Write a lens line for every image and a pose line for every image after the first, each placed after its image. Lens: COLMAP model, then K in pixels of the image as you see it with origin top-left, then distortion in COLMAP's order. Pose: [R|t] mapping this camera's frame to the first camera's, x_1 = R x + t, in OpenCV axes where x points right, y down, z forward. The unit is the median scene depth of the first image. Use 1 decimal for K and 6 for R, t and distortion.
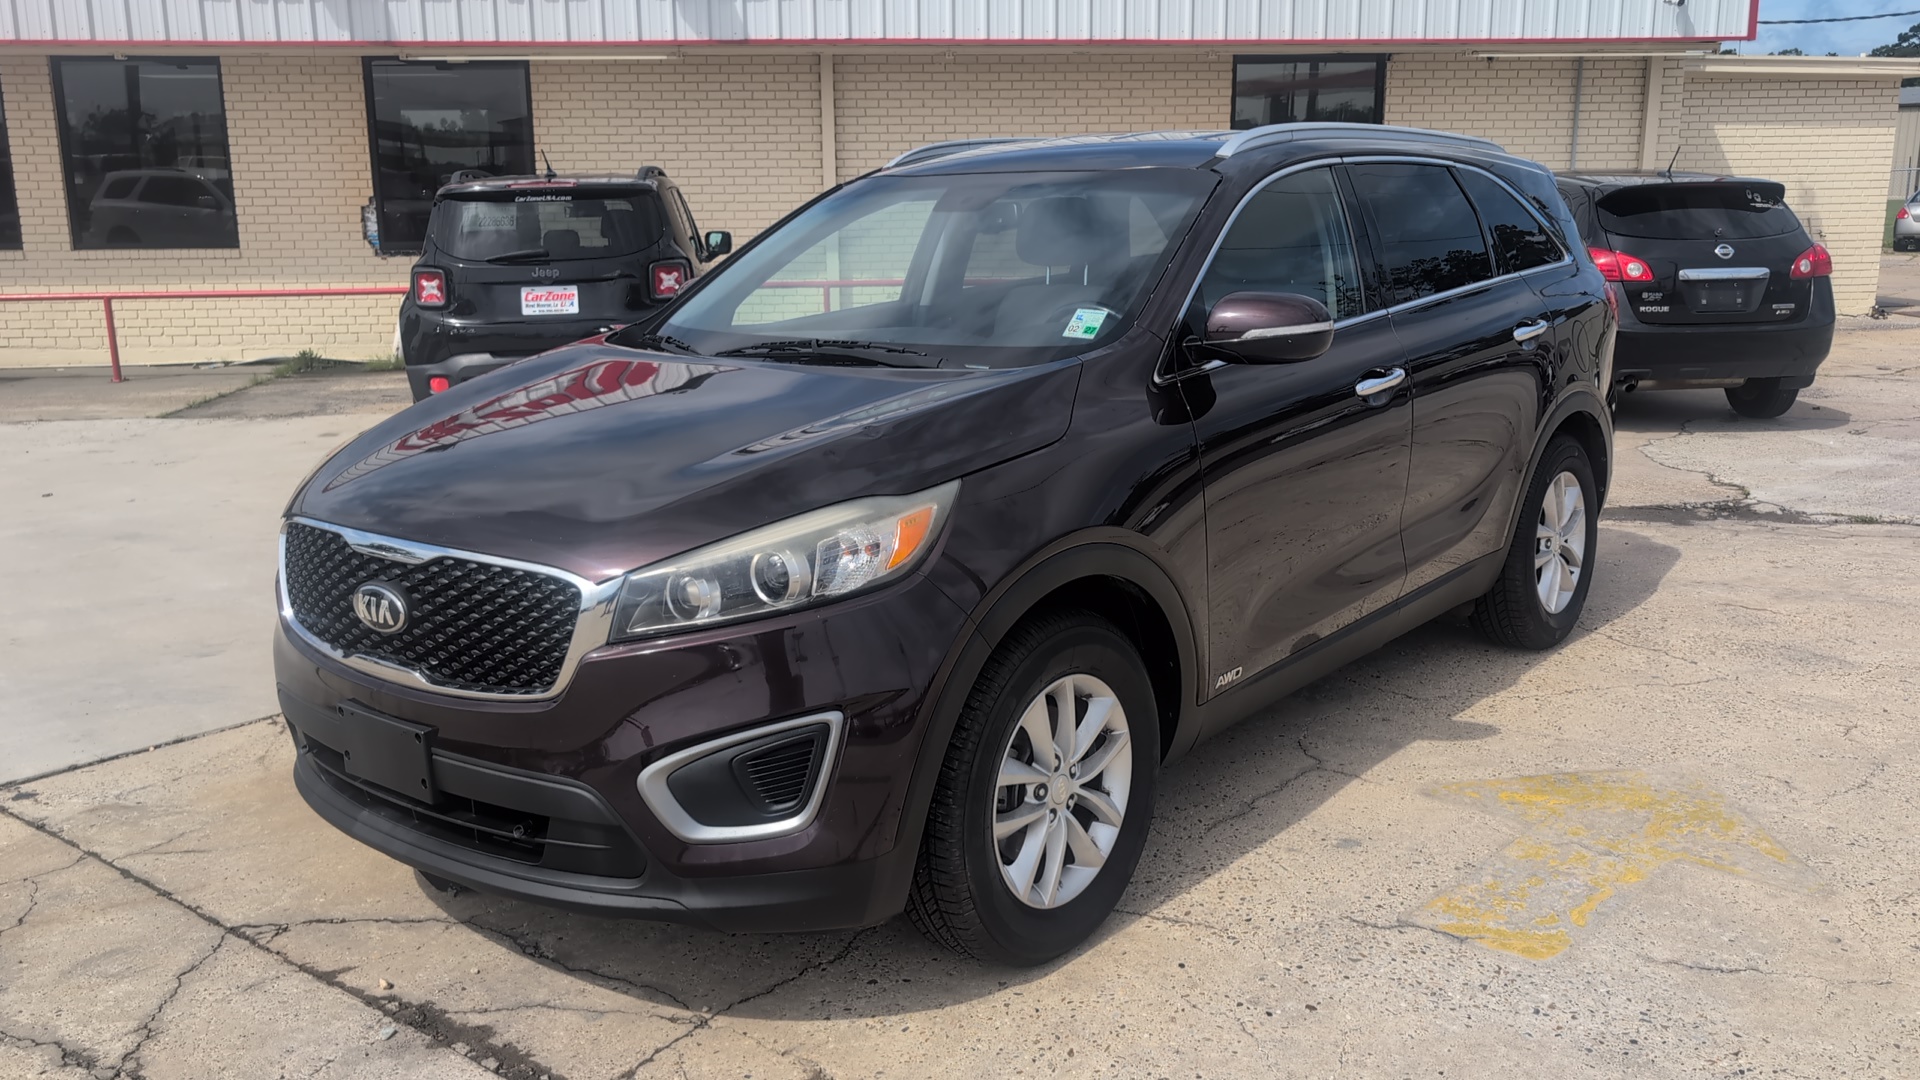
lens RADIAL K [[1608.1, 0, 976.2], [0, 1608.1, 537.6], [0, 0, 1]] dist [0.042634, -0.073919]
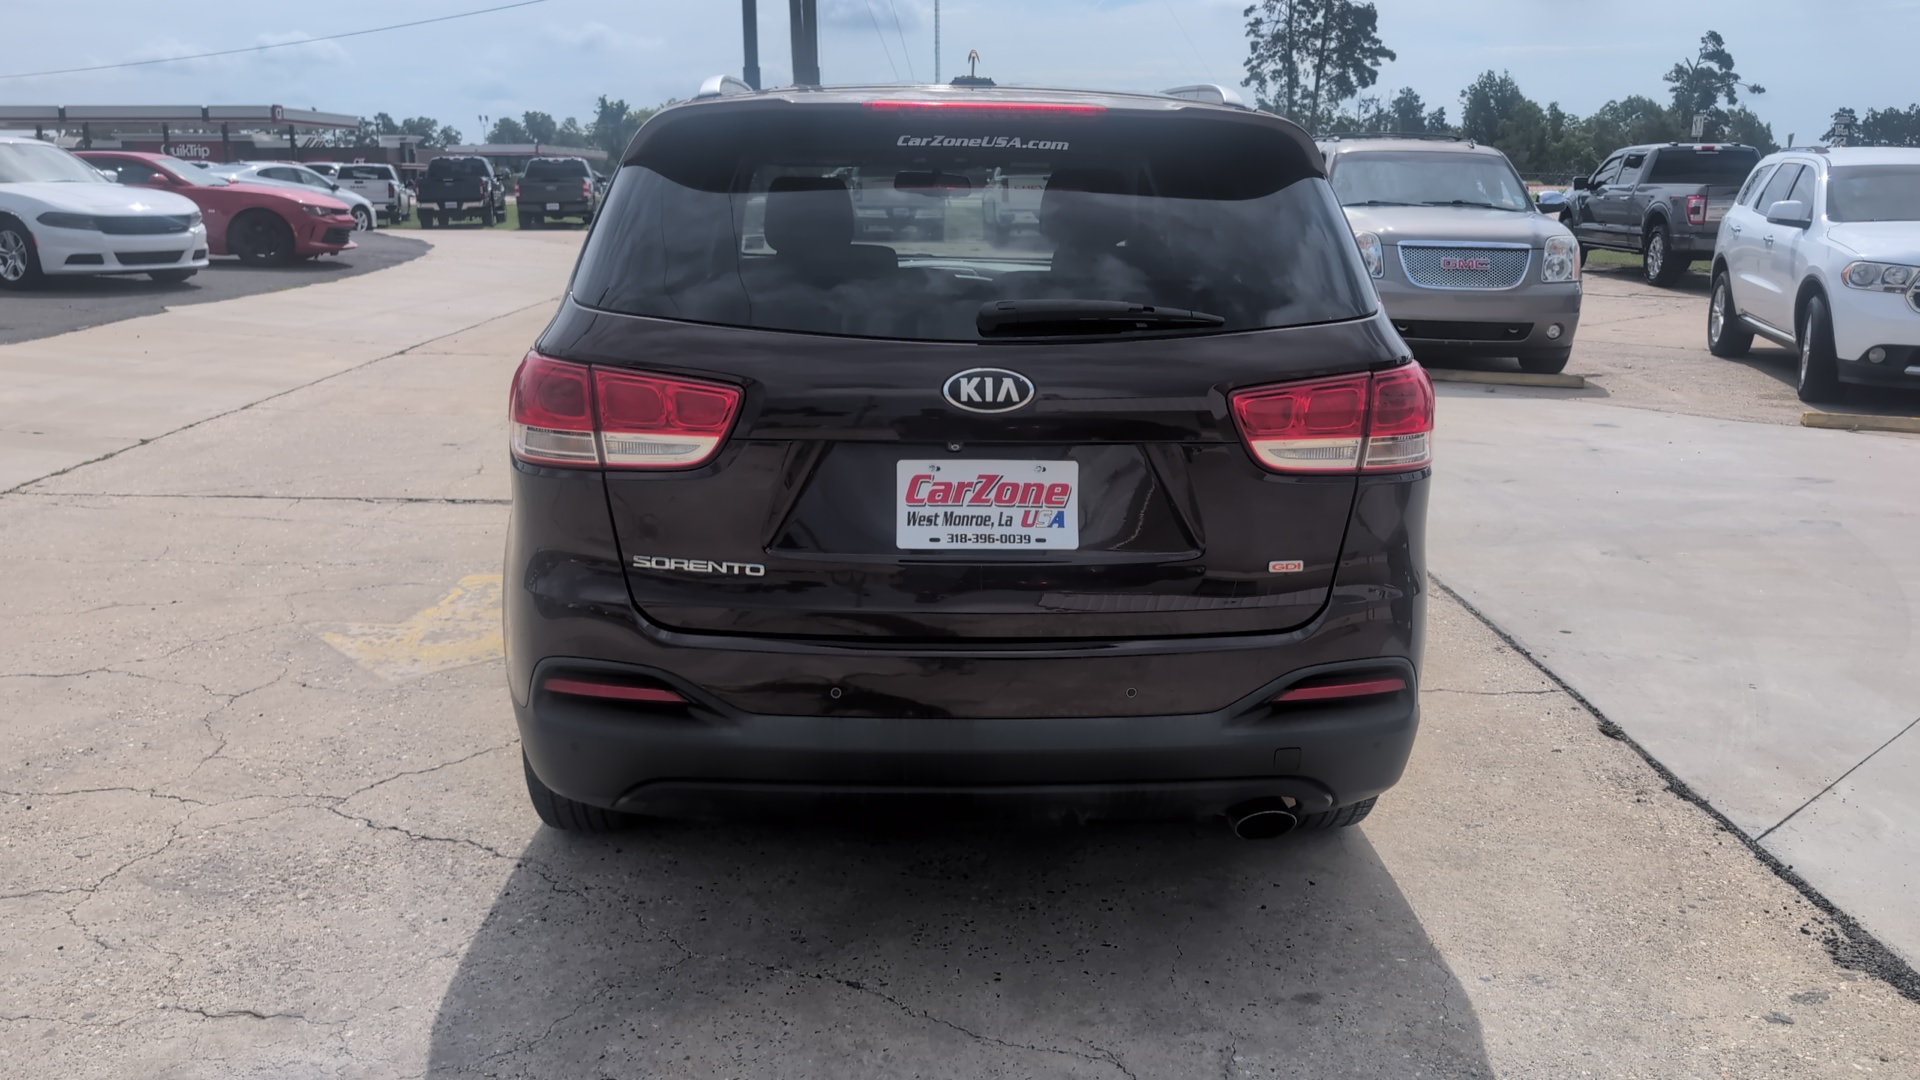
lens RADIAL K [[1608.1, 0, 970.7], [0, 1608.1, 548.6], [0, 0, 1]] dist [0.042634, -0.073919]
pose [[-0.750218, 0.156480, -0.642408, 0.252029], [-0.137313, 0.913536, 0.382879, -0.126922], [0.646776, 0.375453, -0.663865, 0.588299]]
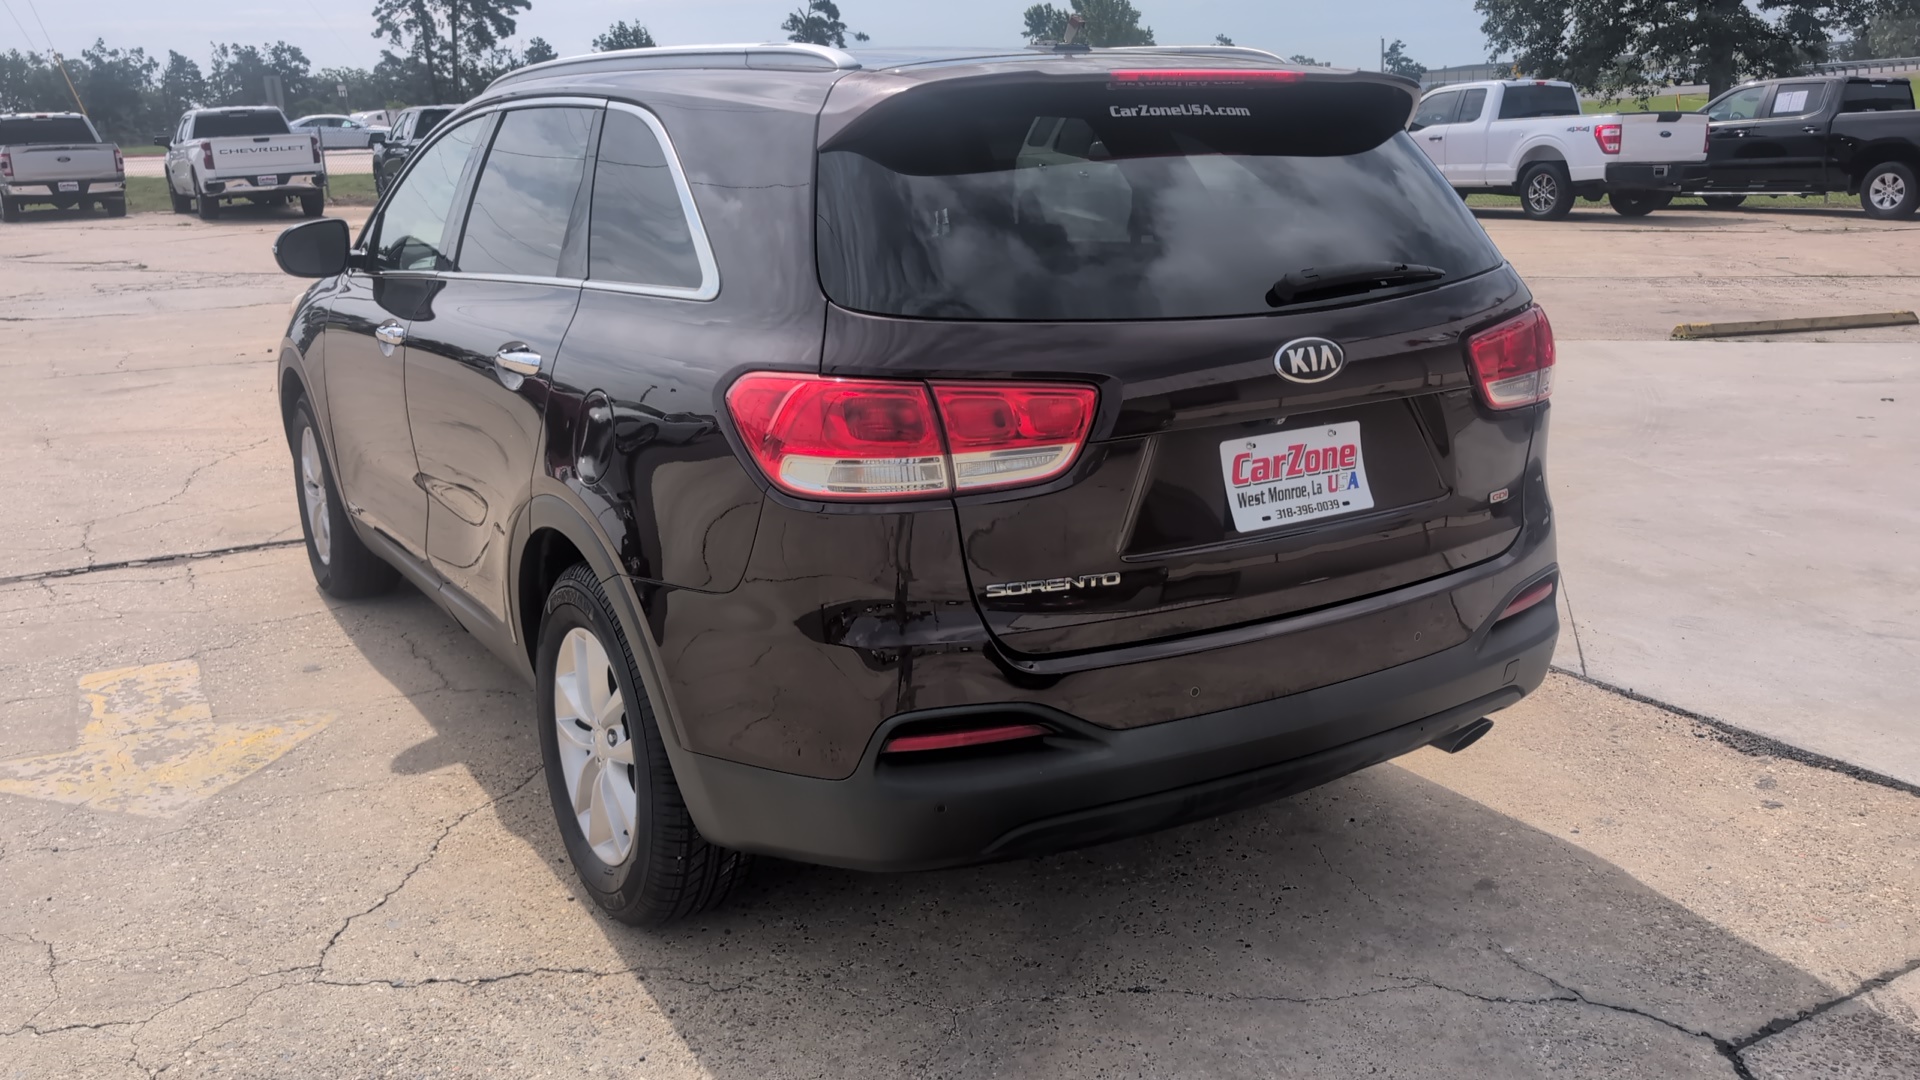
lens RADIAL K [[1608.1, 0, 961.1], [0, 1608.1, 539.3], [0, 0, 1]] dist [0.042634, -0.073919]
pose [[-0.336908, 0.260291, -0.904843, 0.314136], [-0.166845, 0.929313, 0.329453, -0.107960], [0.926637, 0.261964, -0.269665, 0.477893]]
